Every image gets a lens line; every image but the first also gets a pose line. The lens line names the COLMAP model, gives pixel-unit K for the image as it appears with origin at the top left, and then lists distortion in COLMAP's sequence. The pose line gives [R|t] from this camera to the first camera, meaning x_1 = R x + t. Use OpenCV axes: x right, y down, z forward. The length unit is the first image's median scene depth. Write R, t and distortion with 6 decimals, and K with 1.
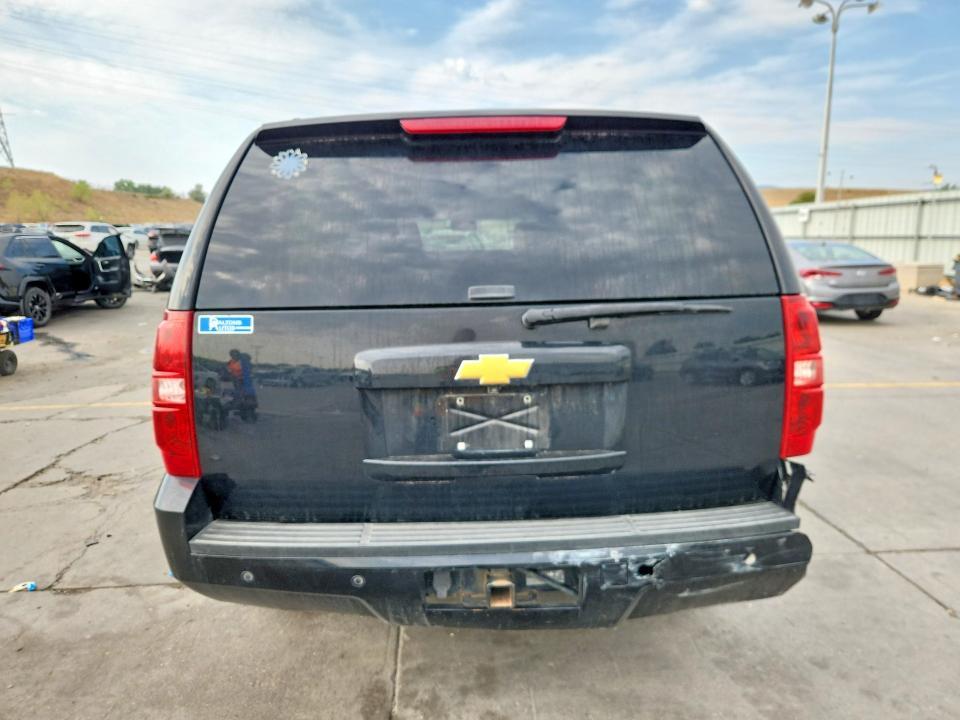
lens RADIAL K [[666.5, 0, 480.0], [0, 666.5, 360.0], [0, 0, 1]] dist [-0.048256, 0.004526]
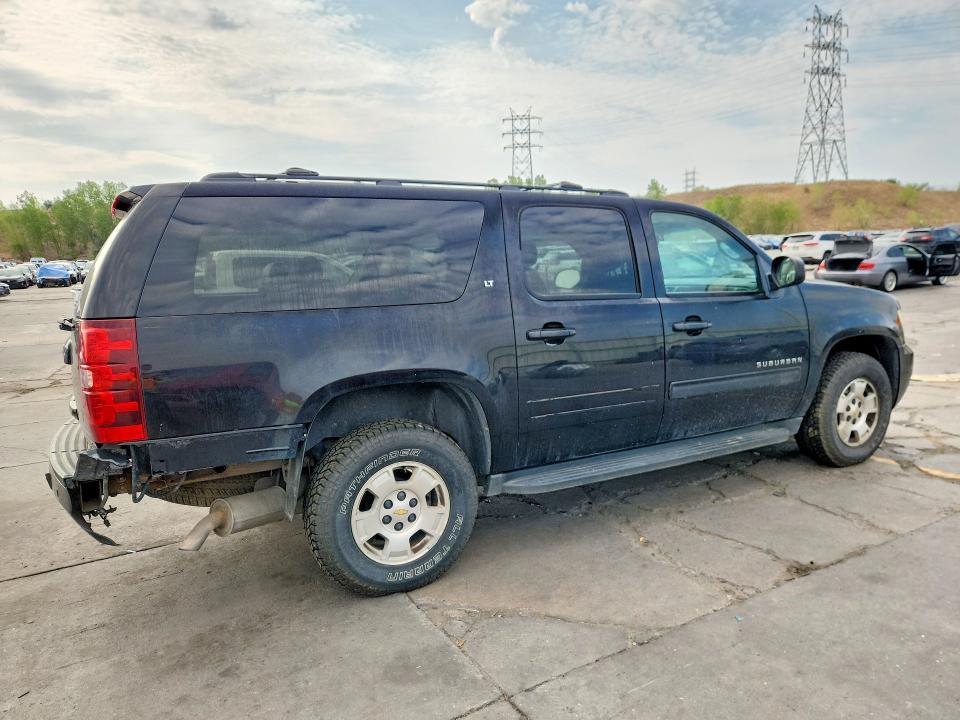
lens RADIAL K [[666.5, 0, 480.0], [0, 666.5, 360.0], [0, 0, 1]] dist [-0.048256, 0.004526]
pose [[0.445803, 0.088727, -0.890723, 0.172079], [-0.096114, 0.994067, 0.050916, -0.013307], [0.889956, 0.062913, 0.451686, 0.092395]]
